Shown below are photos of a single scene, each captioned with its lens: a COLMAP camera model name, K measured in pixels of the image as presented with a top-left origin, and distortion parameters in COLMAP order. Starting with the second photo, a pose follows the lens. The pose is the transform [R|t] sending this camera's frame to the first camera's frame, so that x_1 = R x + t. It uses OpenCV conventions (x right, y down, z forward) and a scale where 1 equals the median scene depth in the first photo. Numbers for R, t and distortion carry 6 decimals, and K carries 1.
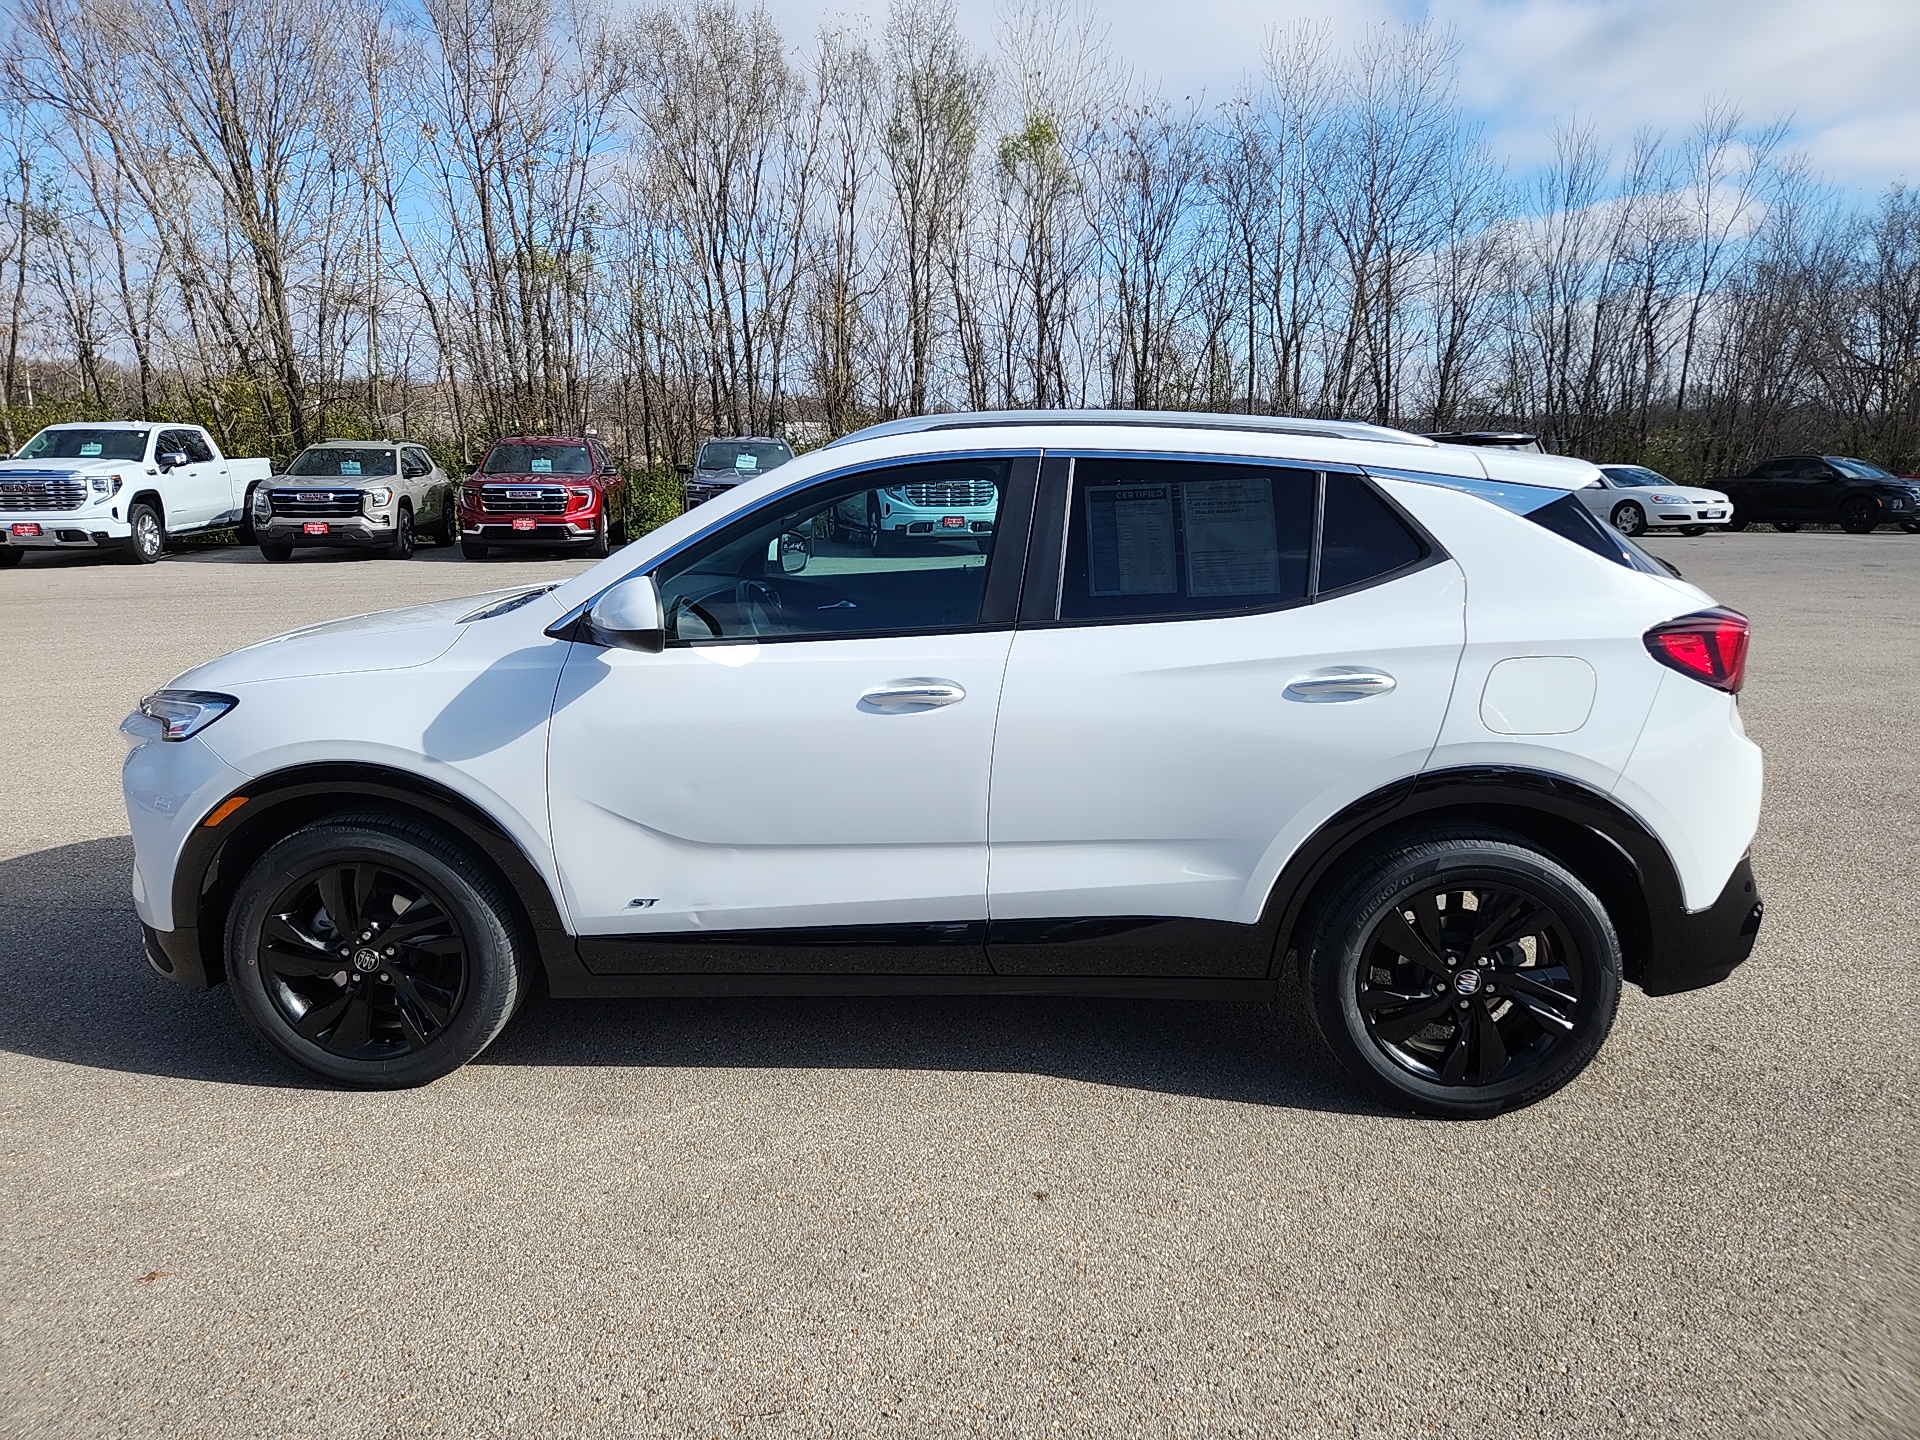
lens RADIAL K [[1202.2, 0, 960.0], [0, 1202.2, 720.0], [0, 0, 1]] dist [0.098638, -0.124605]
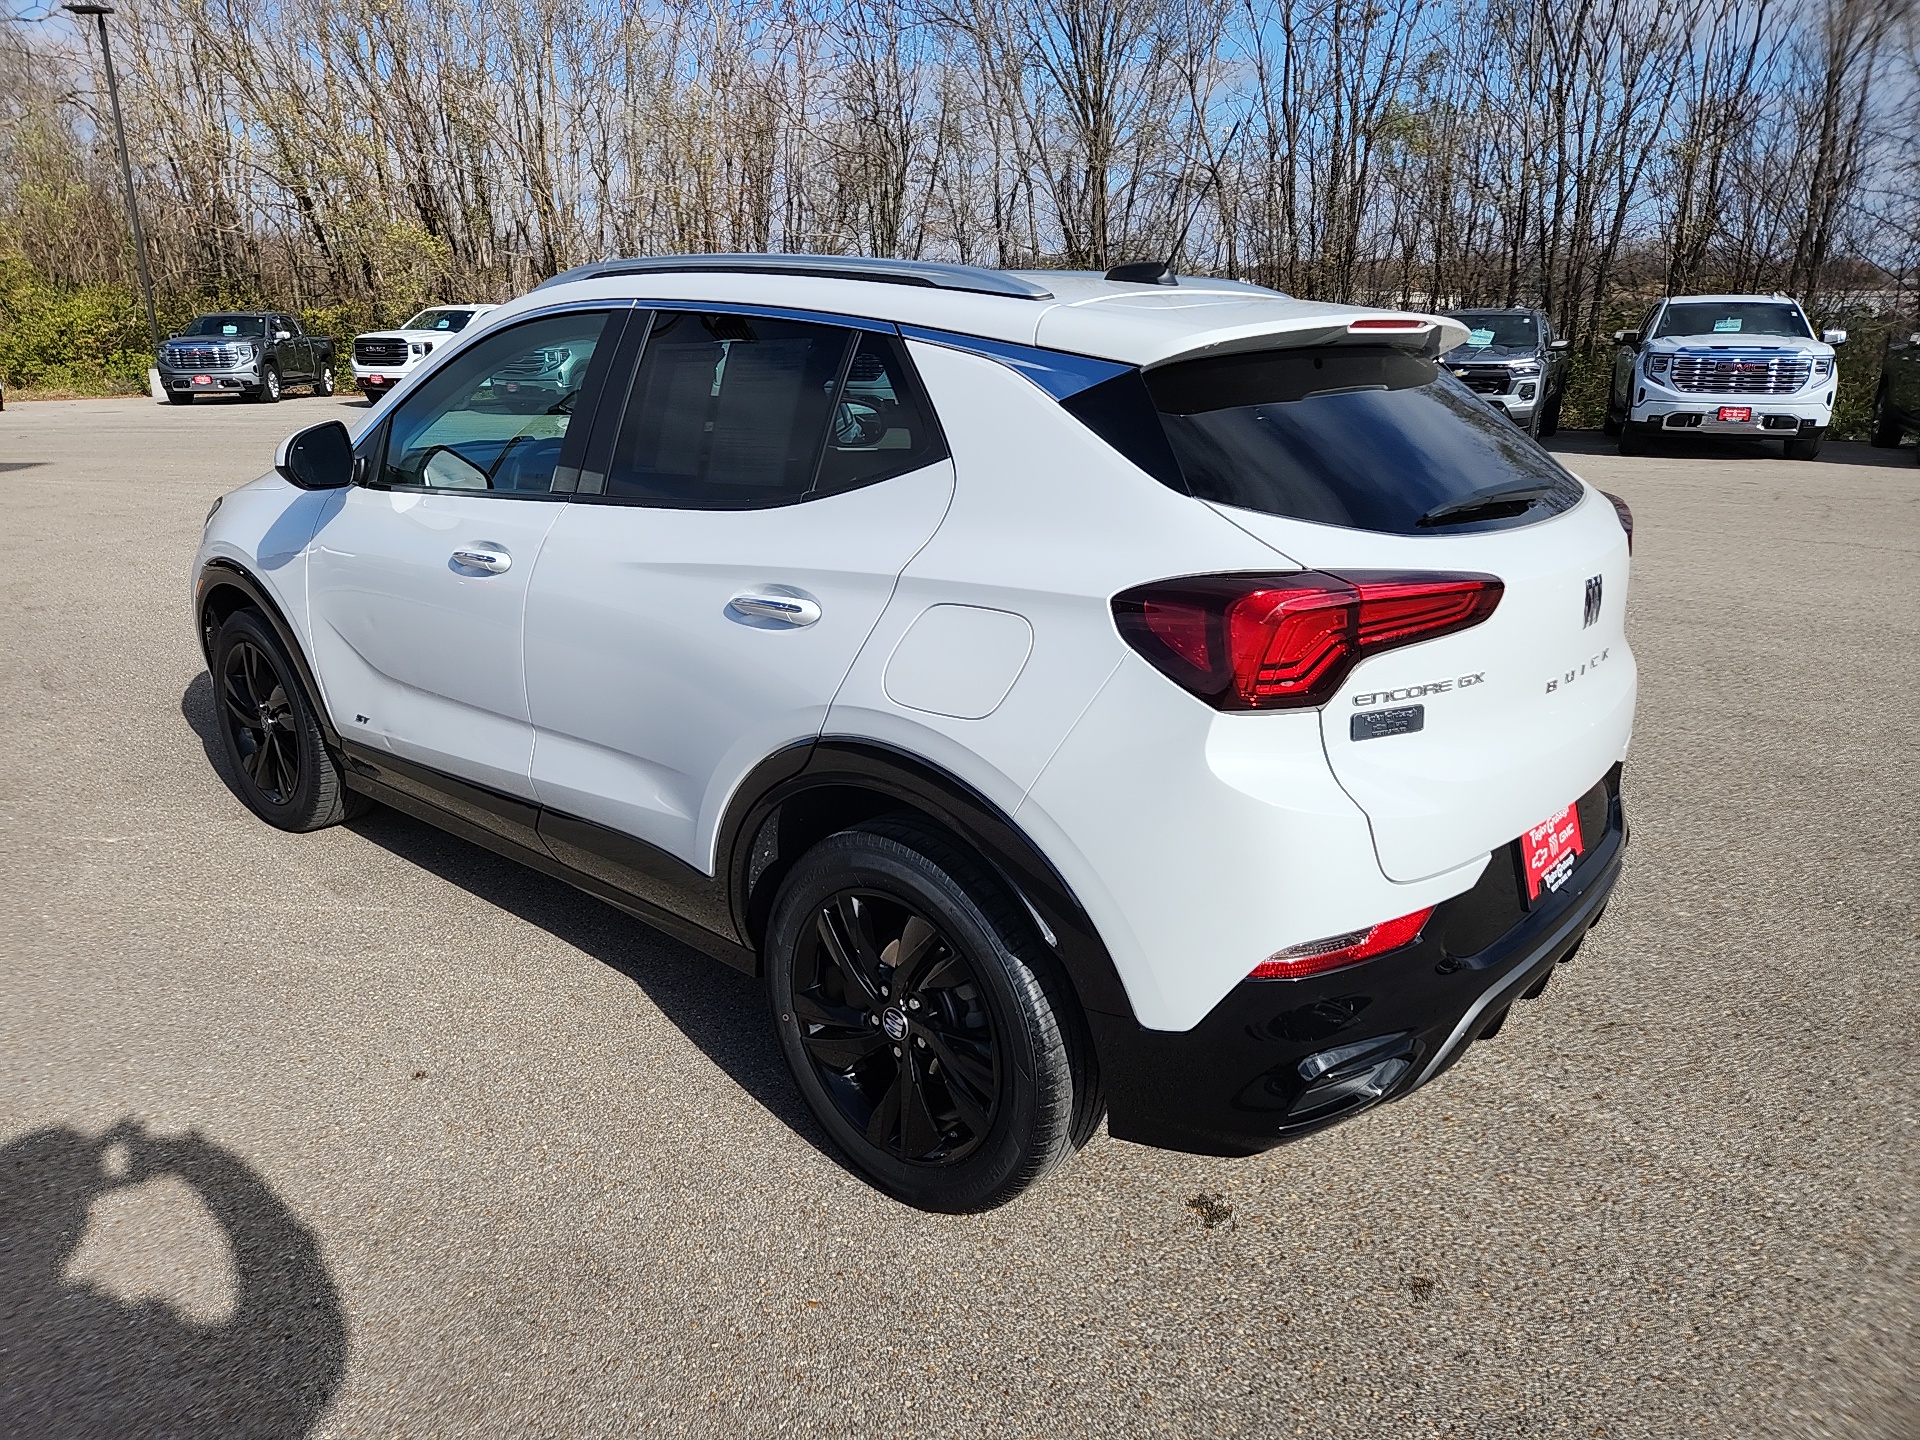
lens RADIAL K [[1231.7, 0, 972.2], [0, 1231.7, 719.2], [0, 0, 1]] dist [0.010846, 0.001014]
pose [[0.790783, 0.186696, -0.582930, 0.854157], [-0.134244, 0.982061, 0.132416, -0.076763], [0.597194, -0.026457, 0.801660, 0.419531]]
